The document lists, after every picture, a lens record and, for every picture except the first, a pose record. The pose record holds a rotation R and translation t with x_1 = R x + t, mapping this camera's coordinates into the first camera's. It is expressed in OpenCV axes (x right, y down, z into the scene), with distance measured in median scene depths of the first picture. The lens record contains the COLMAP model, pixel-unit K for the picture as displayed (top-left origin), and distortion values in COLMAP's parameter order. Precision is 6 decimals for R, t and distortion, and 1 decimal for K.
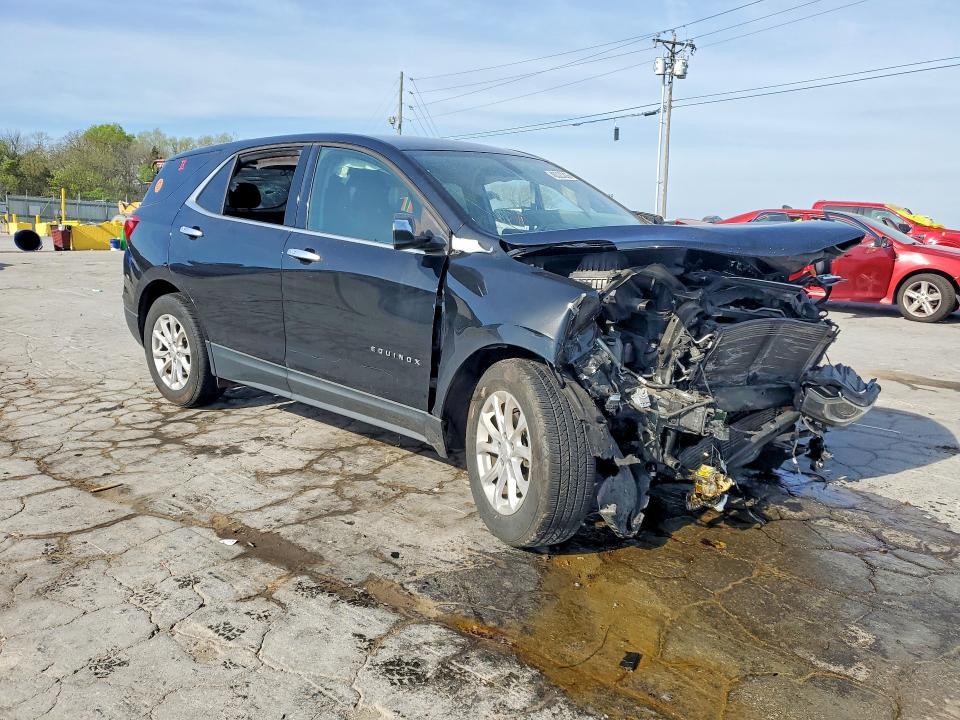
lens RADIAL K [[805.8, 0, 480.0], [0, 805.8, 360.0], [0, 0, 1]] dist [-0.007069, -0.000881]
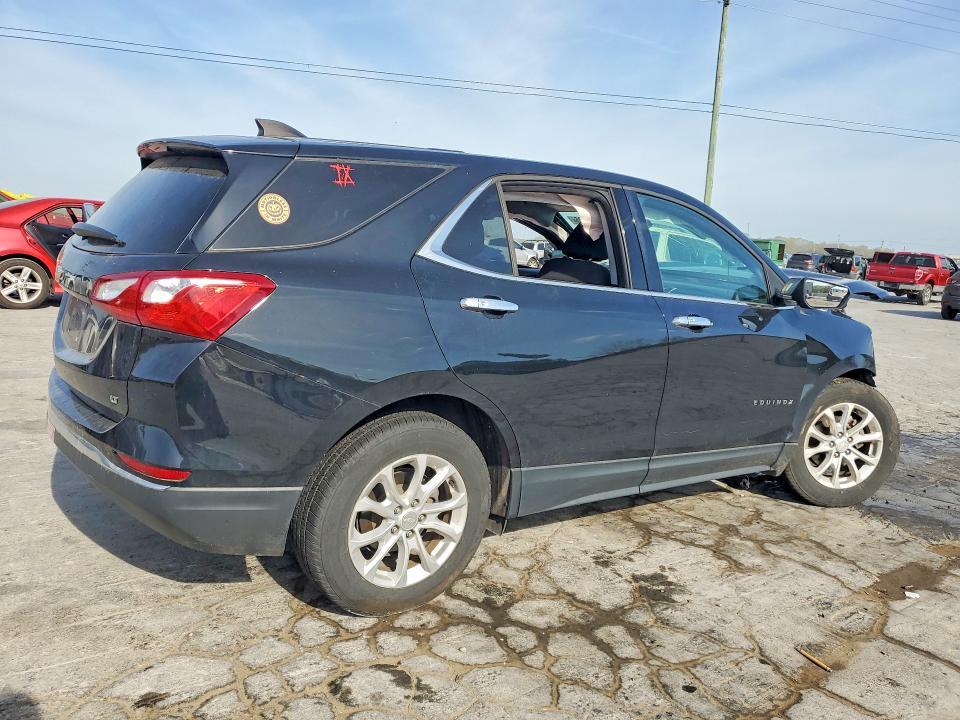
lens RADIAL K [[789.7, 0, 480.0], [0, 789.7, 360.0], [0, 0, 1]] dist [0.008765, -0.002026]
pose [[0.193570, -0.167212, 0.966732, -1.062843], [0.117784, 0.982203, 0.146303, -0.233062], [-0.973990, 0.085546, 0.209820, 1.000537]]
